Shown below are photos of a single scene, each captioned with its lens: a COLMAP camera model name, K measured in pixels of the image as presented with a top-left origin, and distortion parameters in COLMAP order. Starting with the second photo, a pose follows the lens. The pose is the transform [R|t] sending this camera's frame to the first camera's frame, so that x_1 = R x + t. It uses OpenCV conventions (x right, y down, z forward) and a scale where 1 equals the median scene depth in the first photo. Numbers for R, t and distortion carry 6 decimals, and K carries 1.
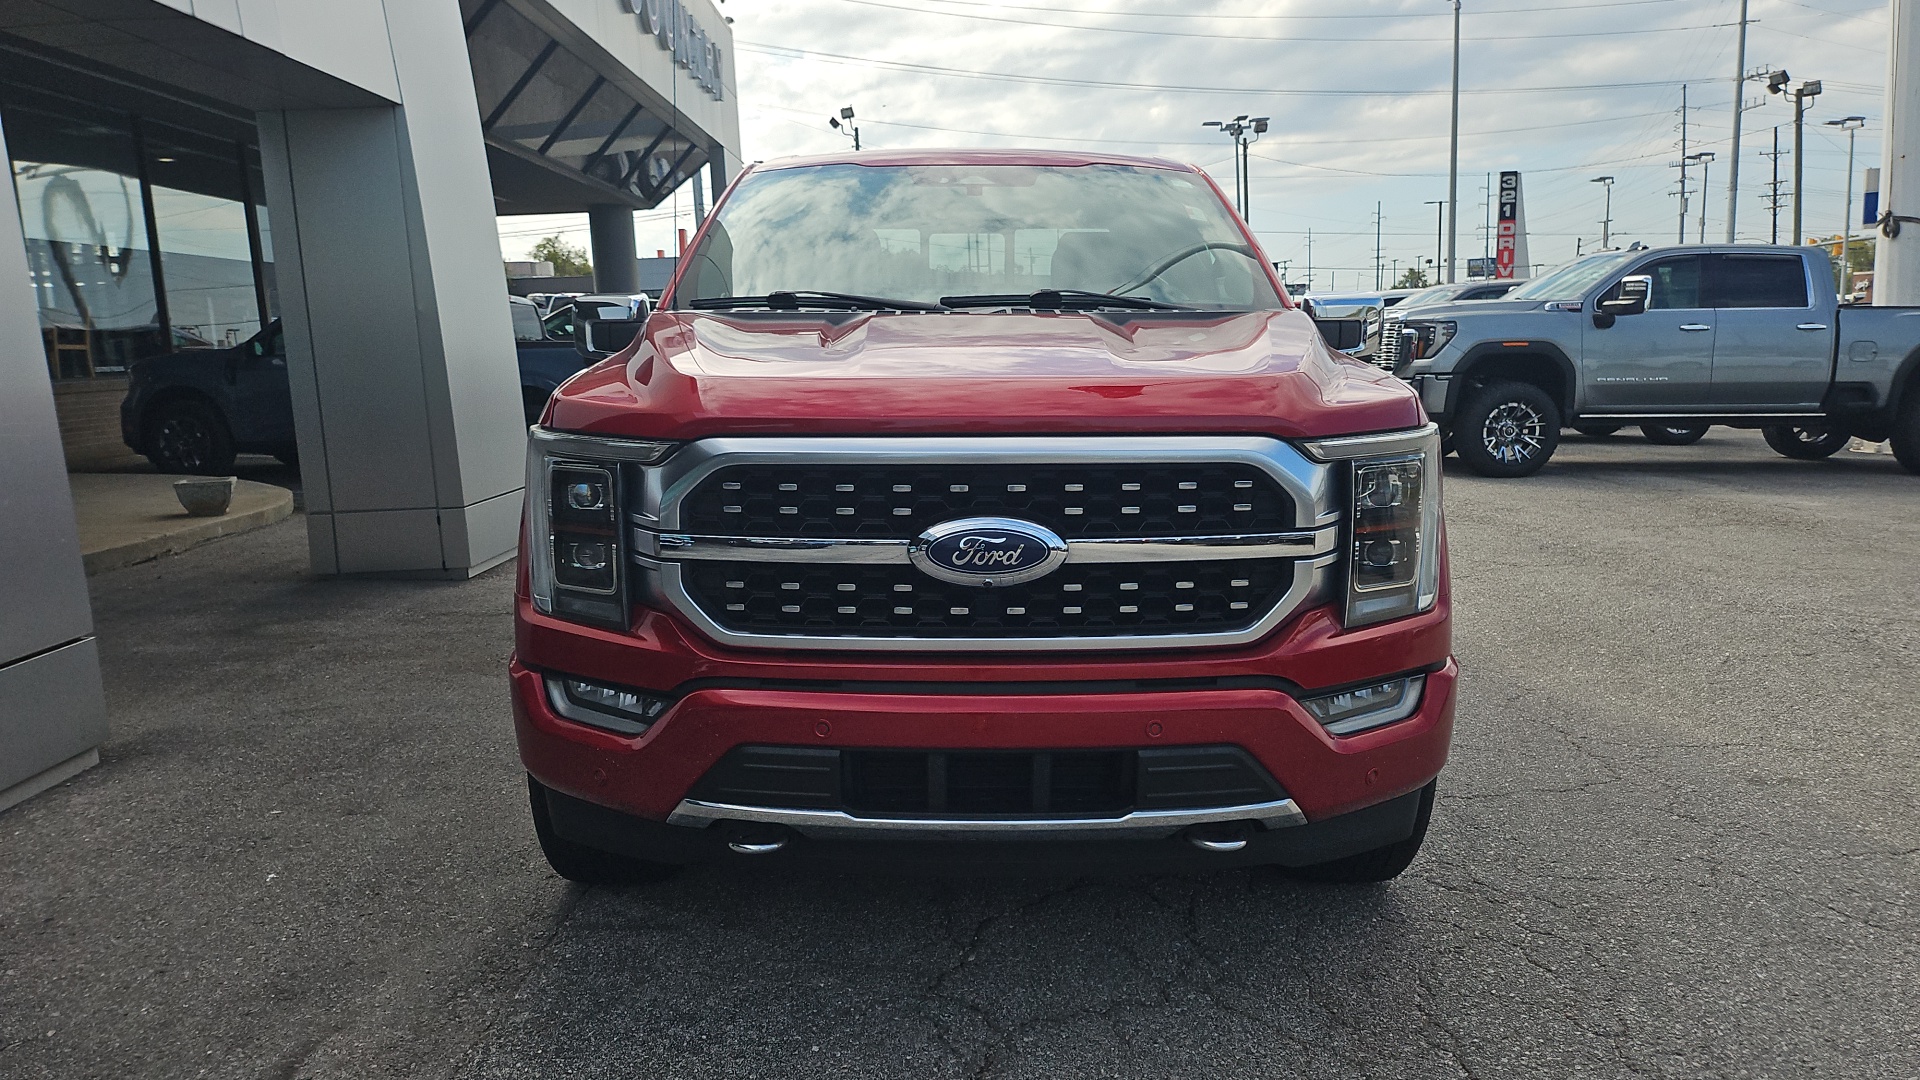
lens RADIAL K [[1363.4, 0, 951.5], [0, 1363.4, 533.6], [0, 0, 1]] dist [0.062232, -0.061616]
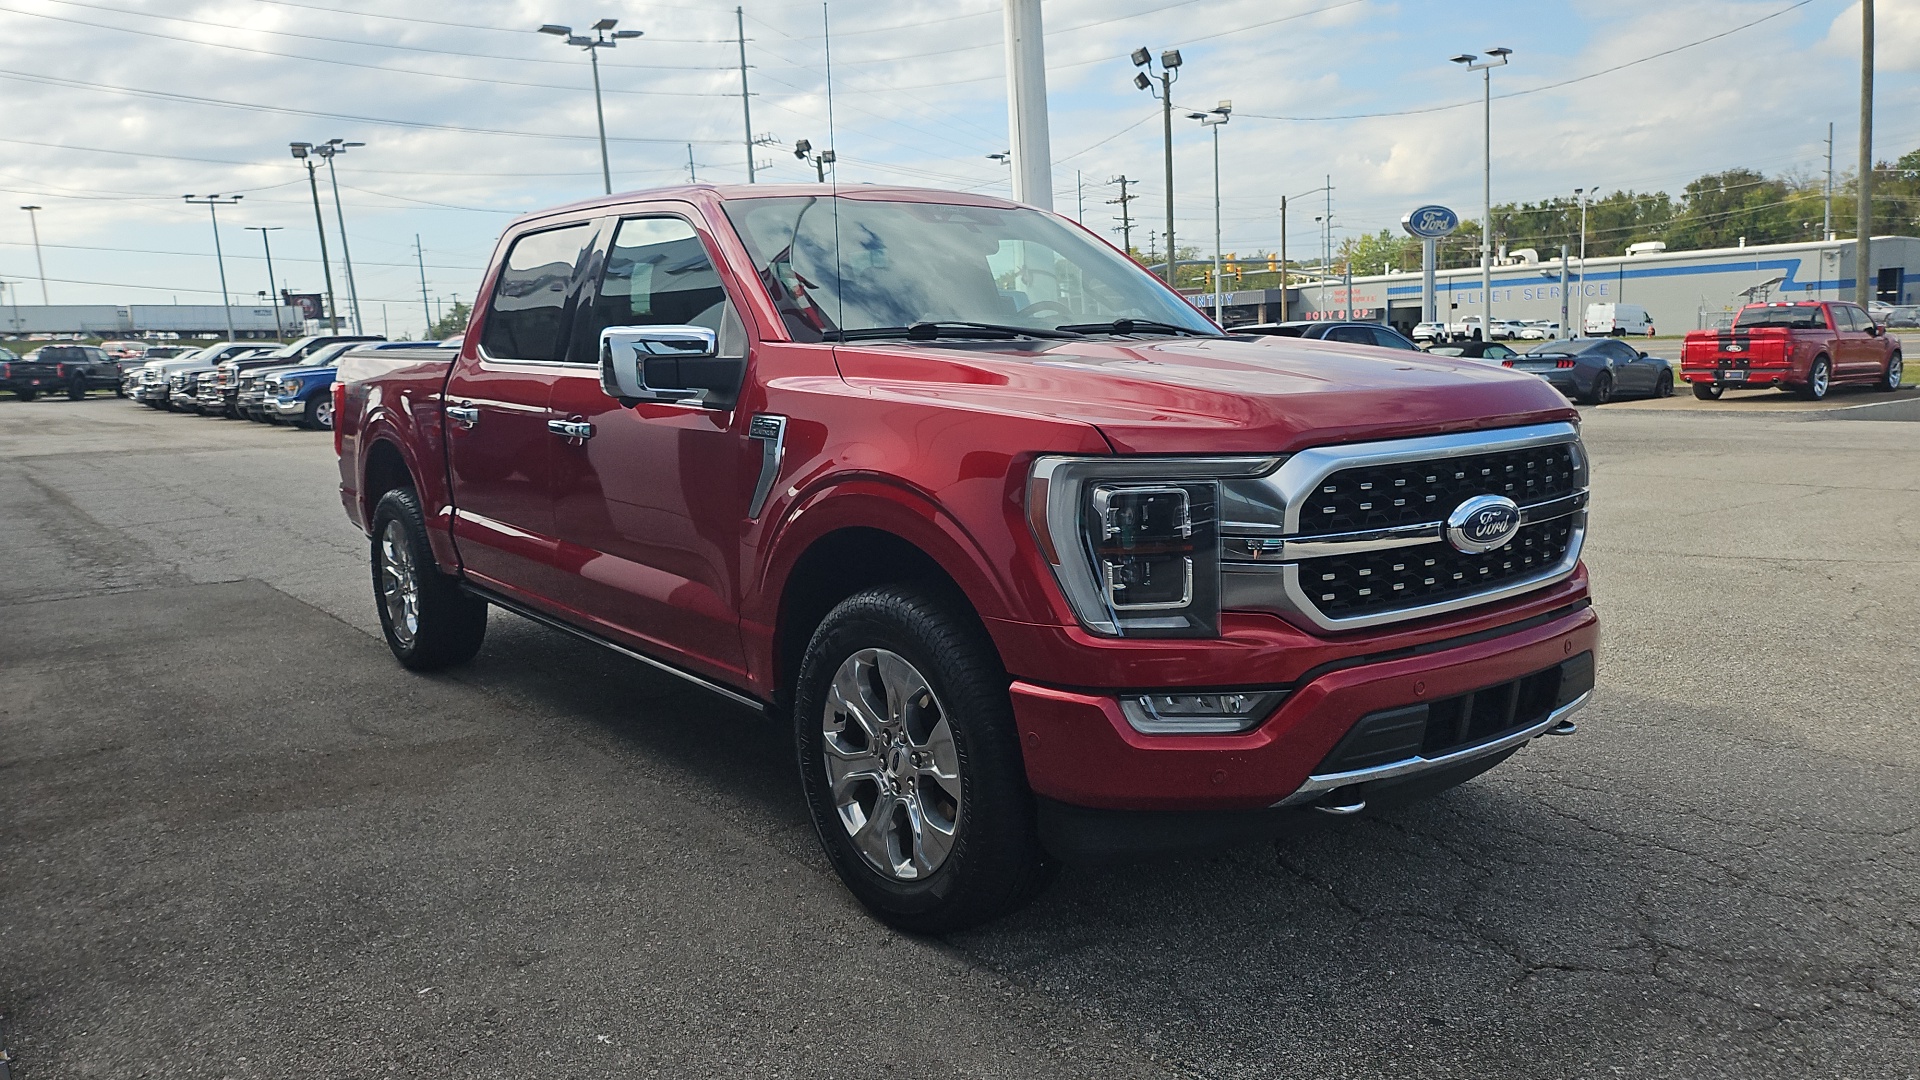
lens RADIAL K [[1363.4, 0, 951.5], [0, 1363.4, 533.6], [0, 0, 1]] dist [0.062232, -0.061616]
pose [[0.791287, -0.098294, 0.603492, -0.982482], [0.113120, 0.993490, 0.013494, -0.044026], [-0.600890, 0.057590, 0.797255, 0.262266]]
